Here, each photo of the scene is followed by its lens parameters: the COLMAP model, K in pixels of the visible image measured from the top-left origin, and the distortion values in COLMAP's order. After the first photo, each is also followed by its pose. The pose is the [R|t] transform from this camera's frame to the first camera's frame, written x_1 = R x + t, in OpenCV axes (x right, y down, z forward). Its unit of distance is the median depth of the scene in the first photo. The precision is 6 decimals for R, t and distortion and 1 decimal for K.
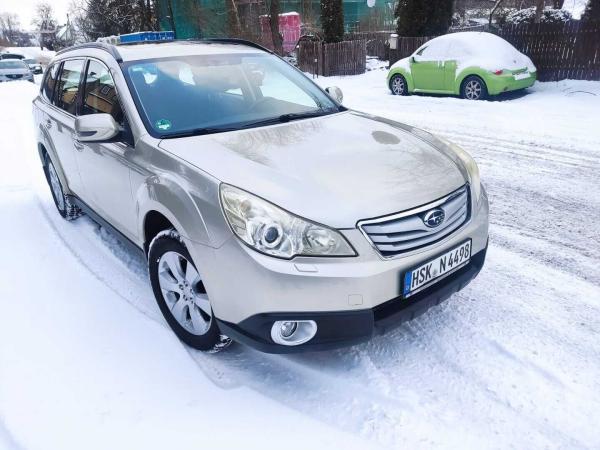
lens RADIAL K [[441.4, 0, 302.0], [0, 441.4, 211.8], [0, 0, 1]] dist [0.058805, -0.080322]
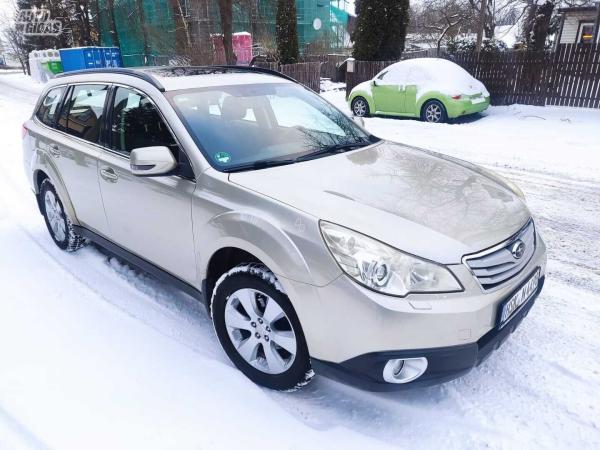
lens RADIAL K [[438.9, 0, 284.4], [0, 438.9, 211.4], [0, 0, 1]] dist [0.079313, -0.105671]
pose [[0.992171, -0.016687, 0.123769, -0.263942], [0.020715, 0.999294, -0.031327, -0.038387], [-0.123159, 0.033646, 0.991816, 0.019281]]
